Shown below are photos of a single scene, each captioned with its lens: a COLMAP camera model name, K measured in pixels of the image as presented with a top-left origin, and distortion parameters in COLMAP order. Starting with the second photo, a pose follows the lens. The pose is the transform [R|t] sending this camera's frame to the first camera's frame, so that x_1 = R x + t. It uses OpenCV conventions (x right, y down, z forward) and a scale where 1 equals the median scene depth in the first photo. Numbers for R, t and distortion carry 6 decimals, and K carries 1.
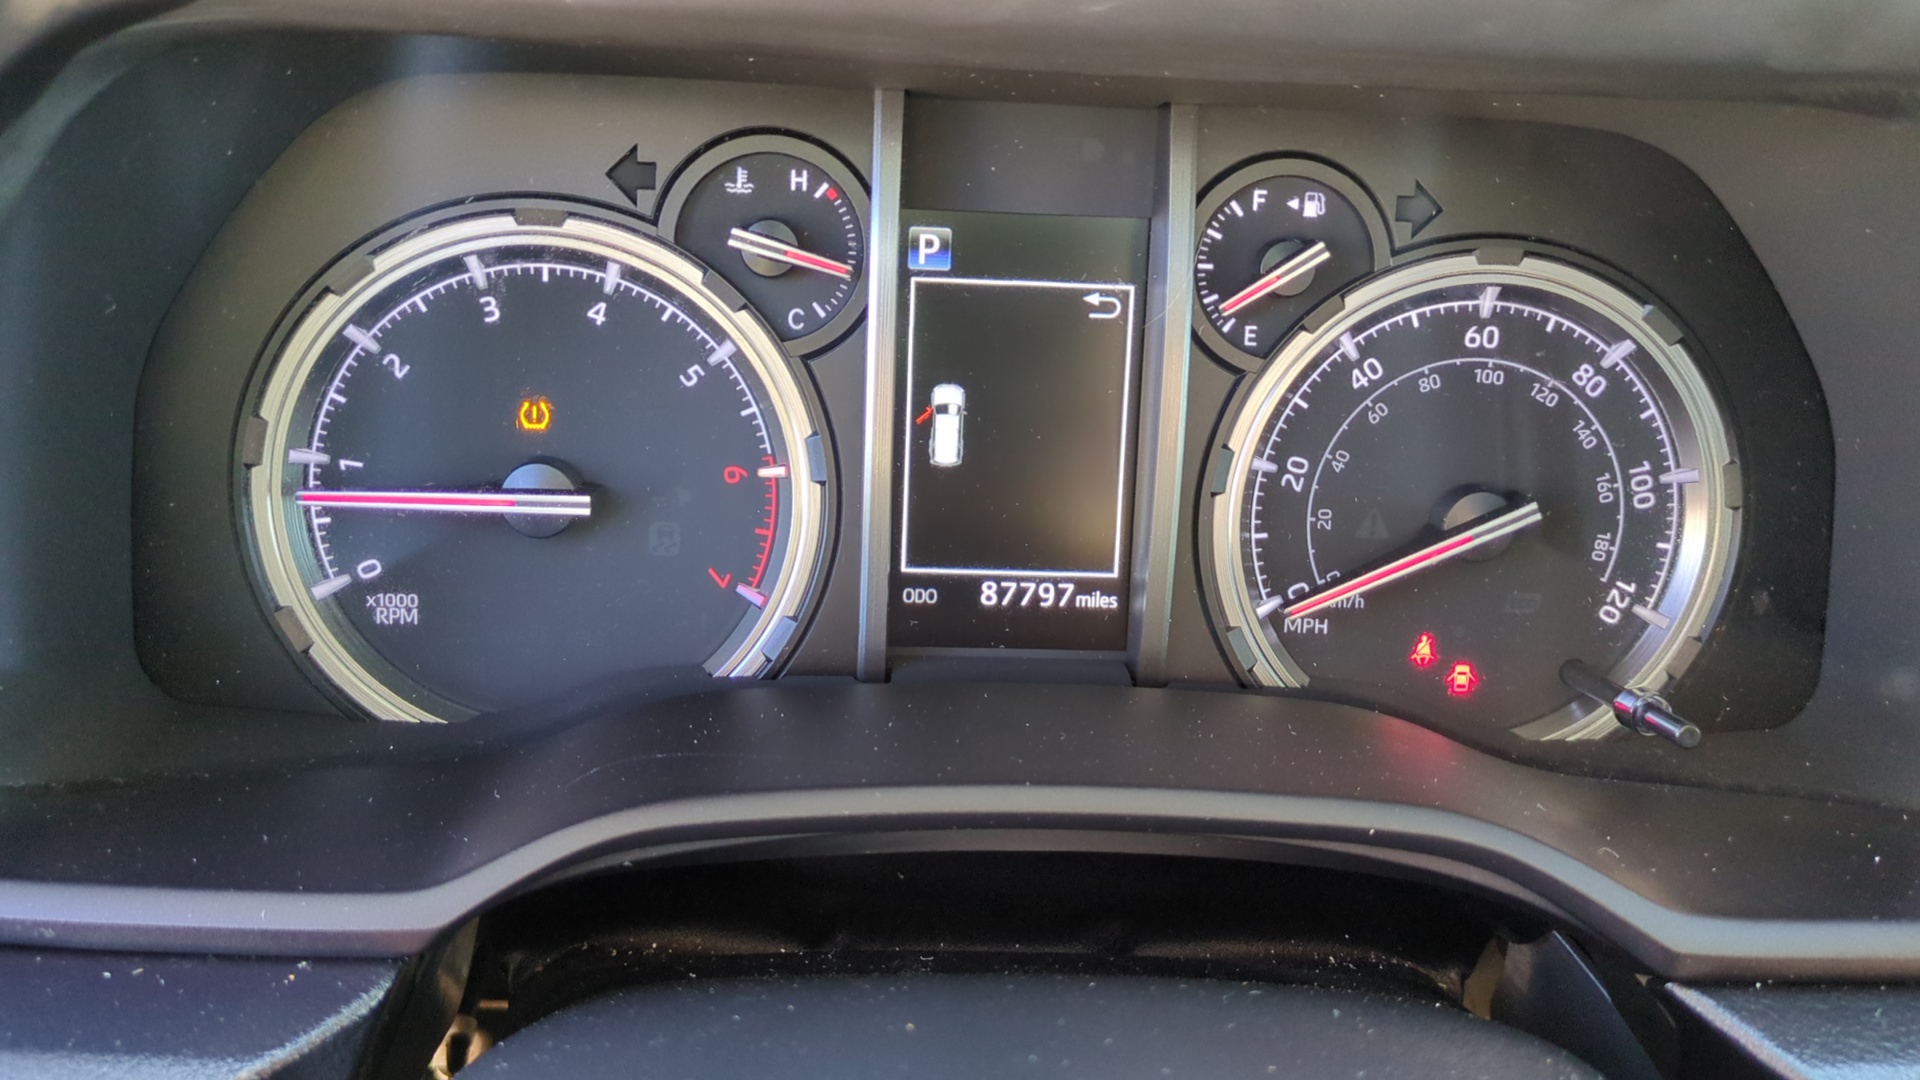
lens RADIAL K [[1643.7, 0, 961.5], [0, 1643.7, 536.5], [0, 0, 1]] dist [0.055548, -0.070889]
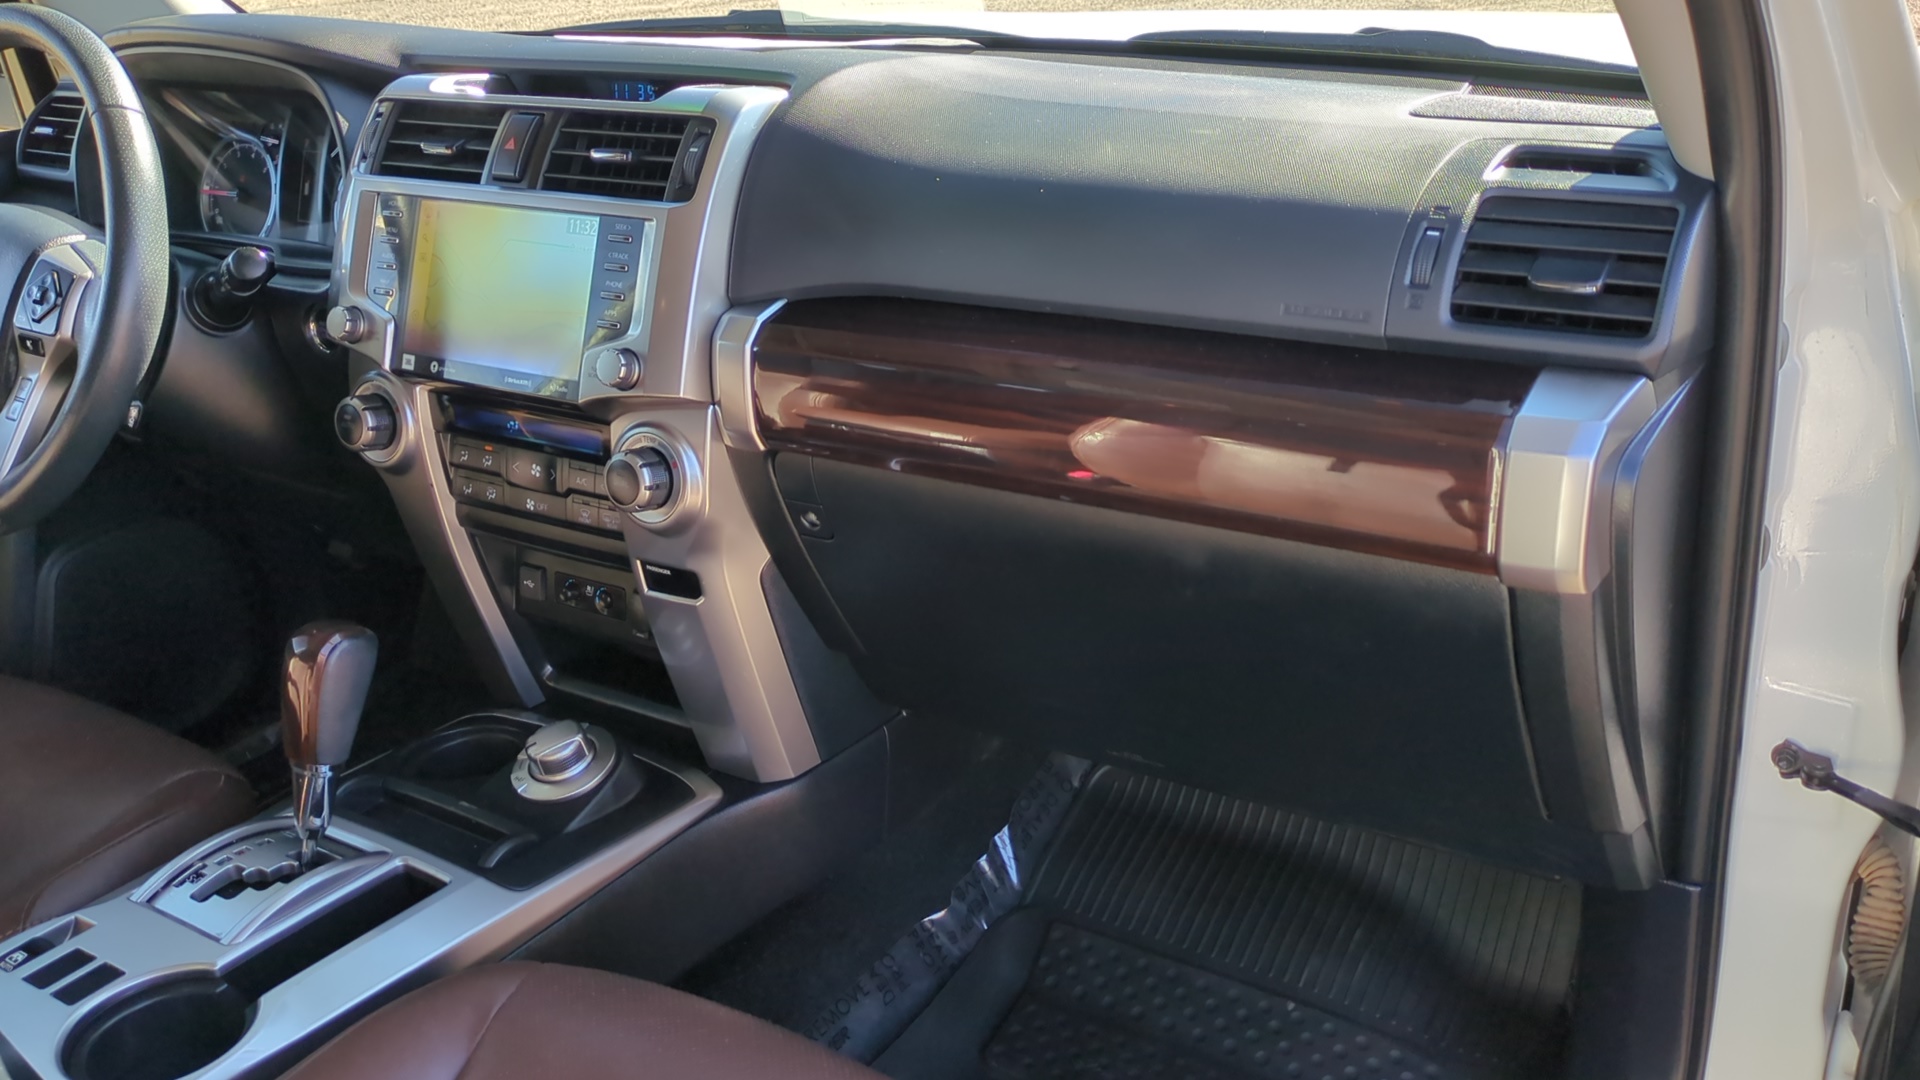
lens RADIAL K [[1643.7, 0, 960.9], [0, 1643.7, 537.8], [0, 0, 1]] dist [0.055548, -0.070889]
pose [[0.799631, 0.140139, -0.583910, 4.019920], [-0.197987, 0.979542, -0.036041, 0.650562], [0.566914, 0.144426, 0.811018, -1.388133]]
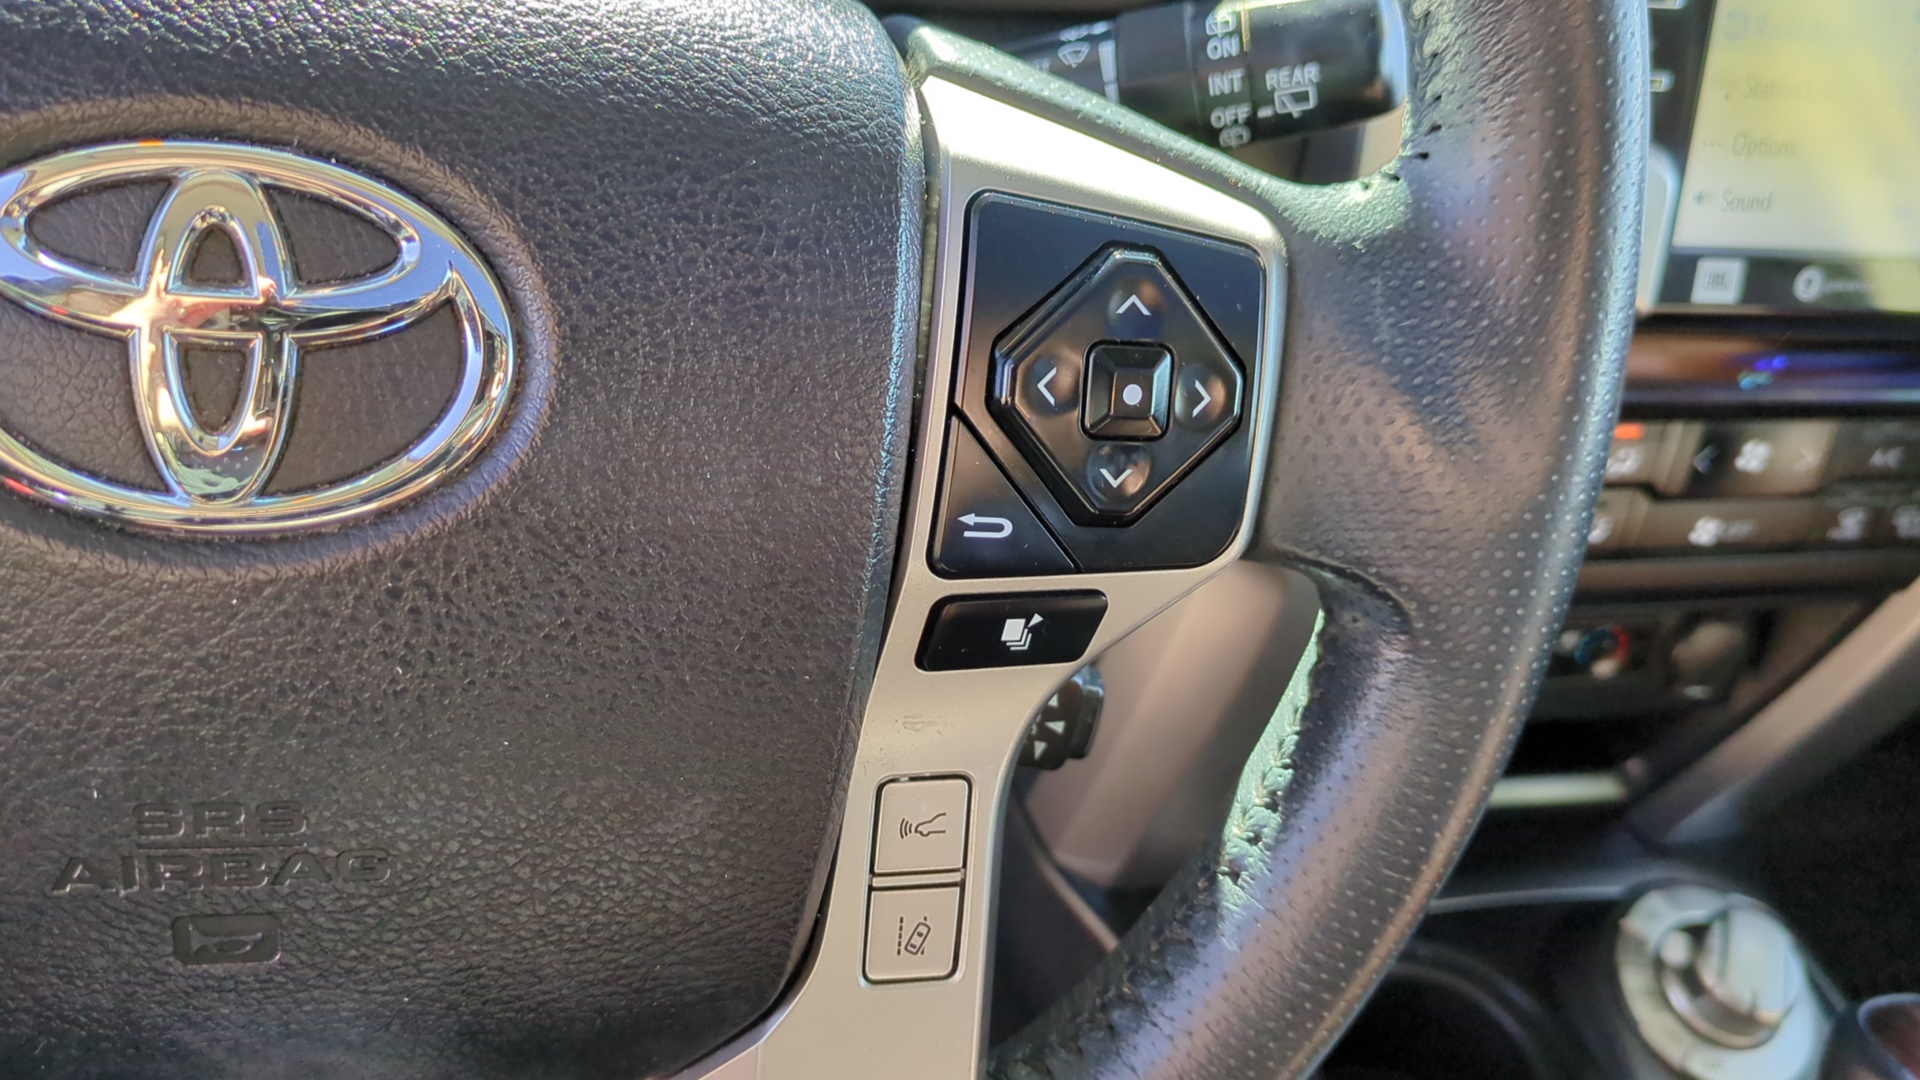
lens RADIAL K [[1643.7, 0, 974.9], [0, 1643.7, 531.2], [0, 0, 1]] dist [0.055548, -0.070889]
pose [[0.980151, -0.029955, 0.195977, 0.221077], [-0.010064, 0.979726, 0.200087, 0.334487], [-0.197998, -0.198088, 0.959978, -0.383685]]
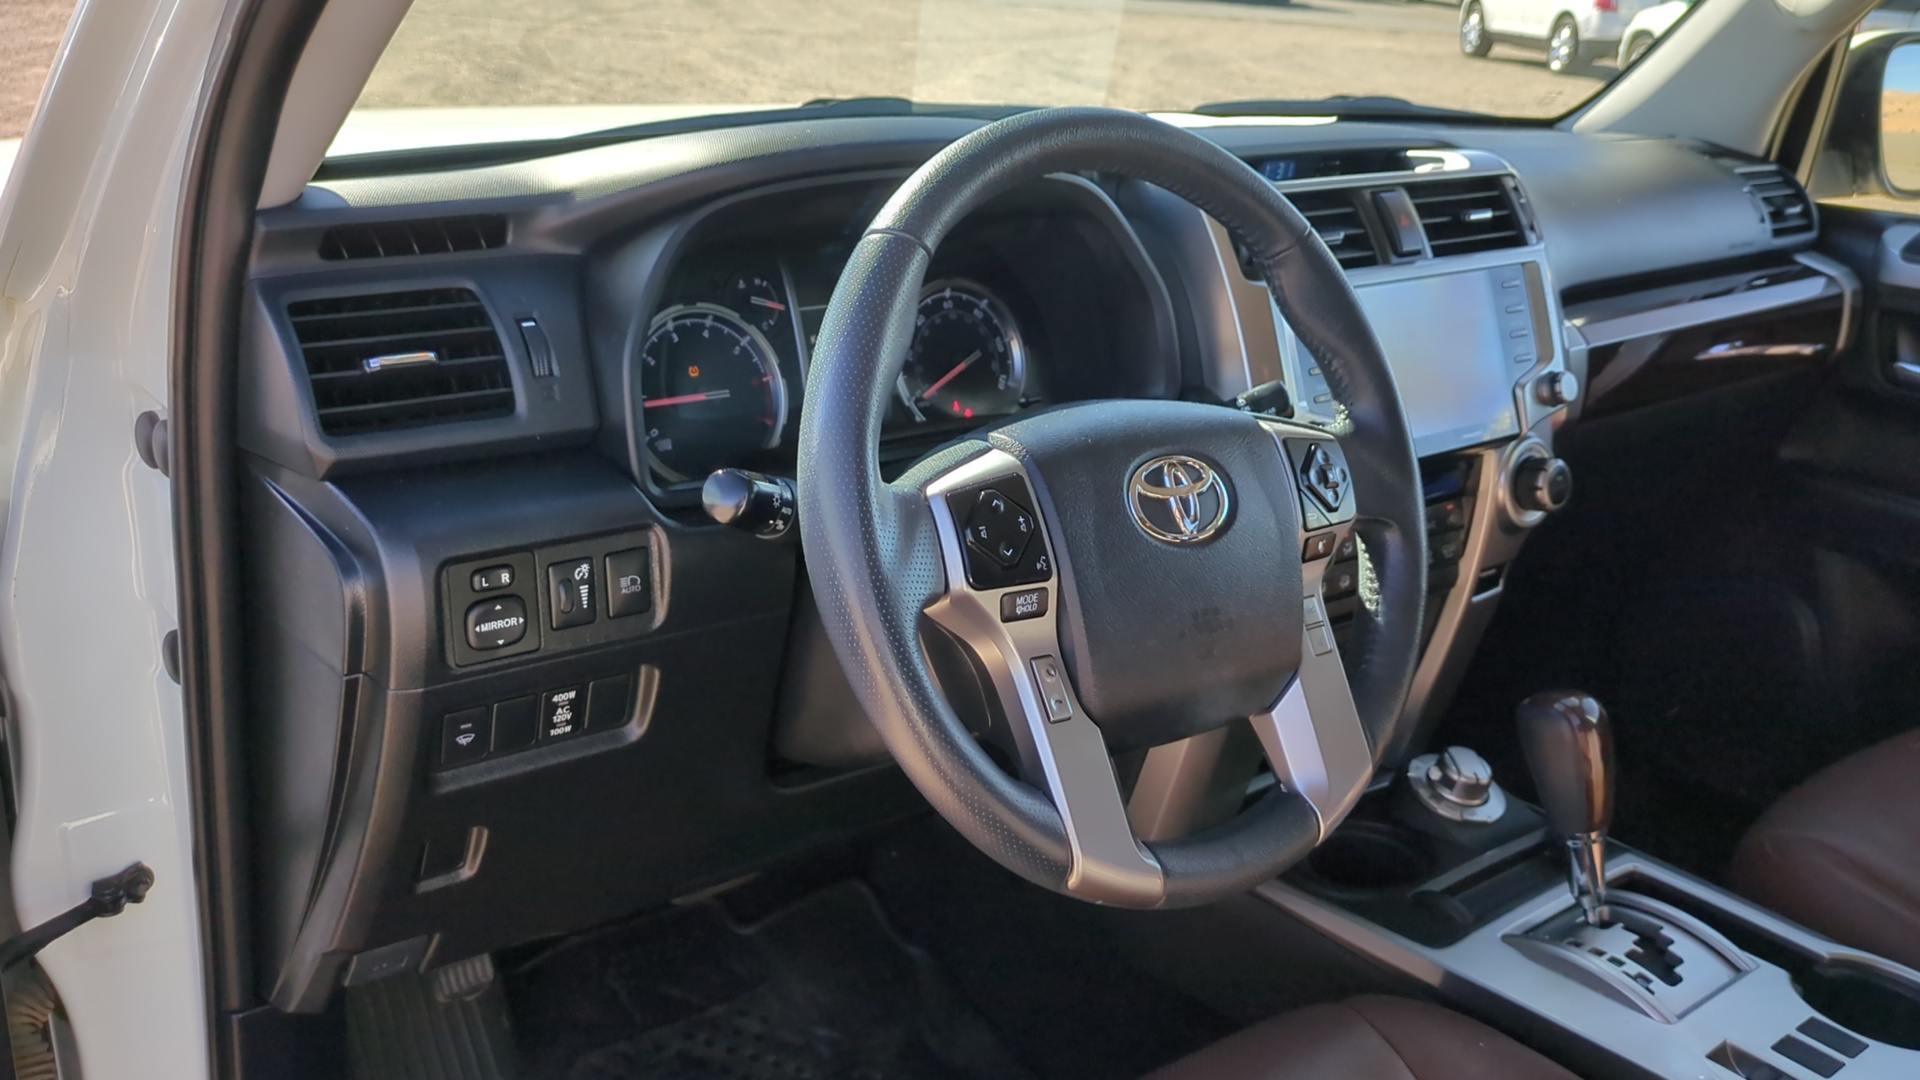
lens RADIAL K [[1643.7, 0, 979.1], [0, 1643.7, 534.9], [0, 0, 1]] dist [0.055548, -0.070889]
pose [[0.815415, -0.213295, 0.538149, -1.463628], [0.273570, 0.961268, -0.033520, 0.436780], [-0.510155, 0.174554, 0.842183, -1.648202]]
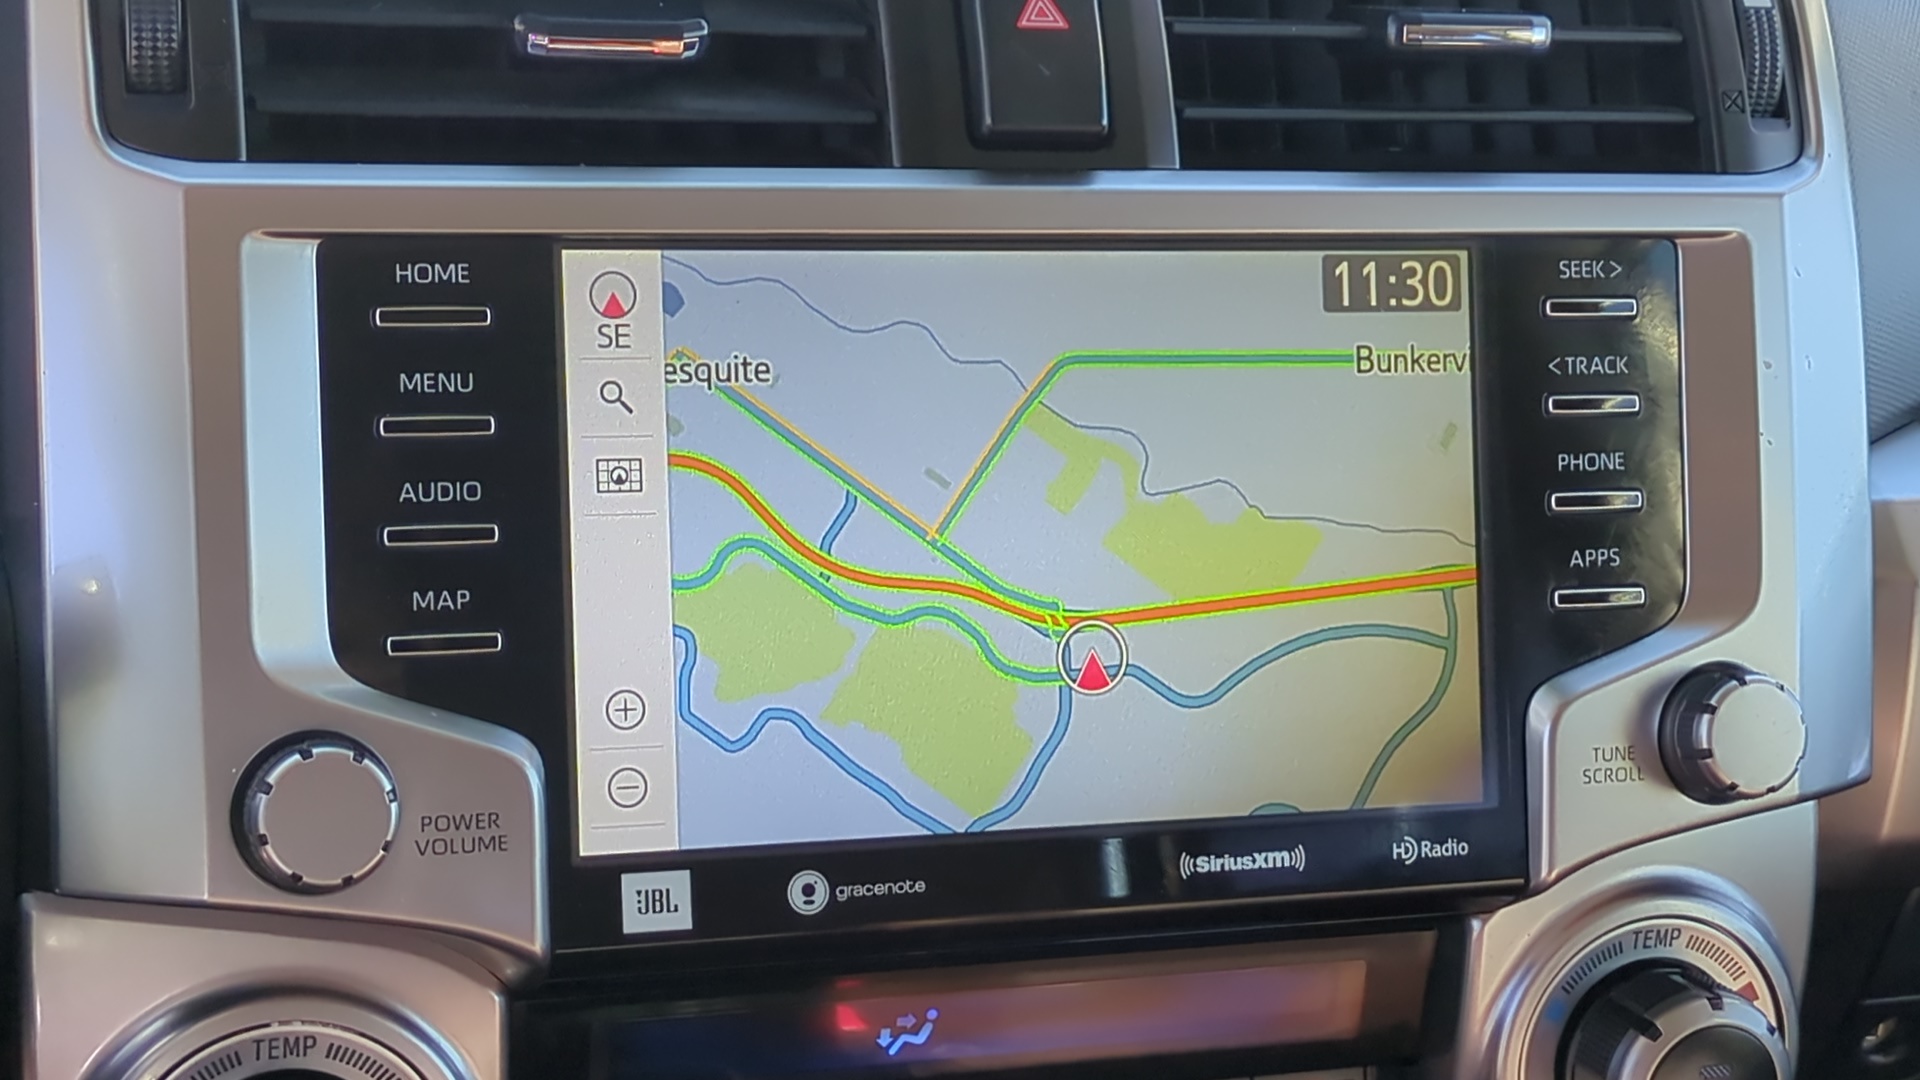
lens RADIAL K [[3250.7, 0, 959.4], [0, 3250.7, 554.1], [0, 0, 1]] dist [0.079530, 0.000000]
pose [[0.964214, -0.060383, 0.258156, 0.732480], [0.089177, 0.990849, -0.101316, 0.399869], [-0.249676, 0.120711, 0.960776, -0.960138]]
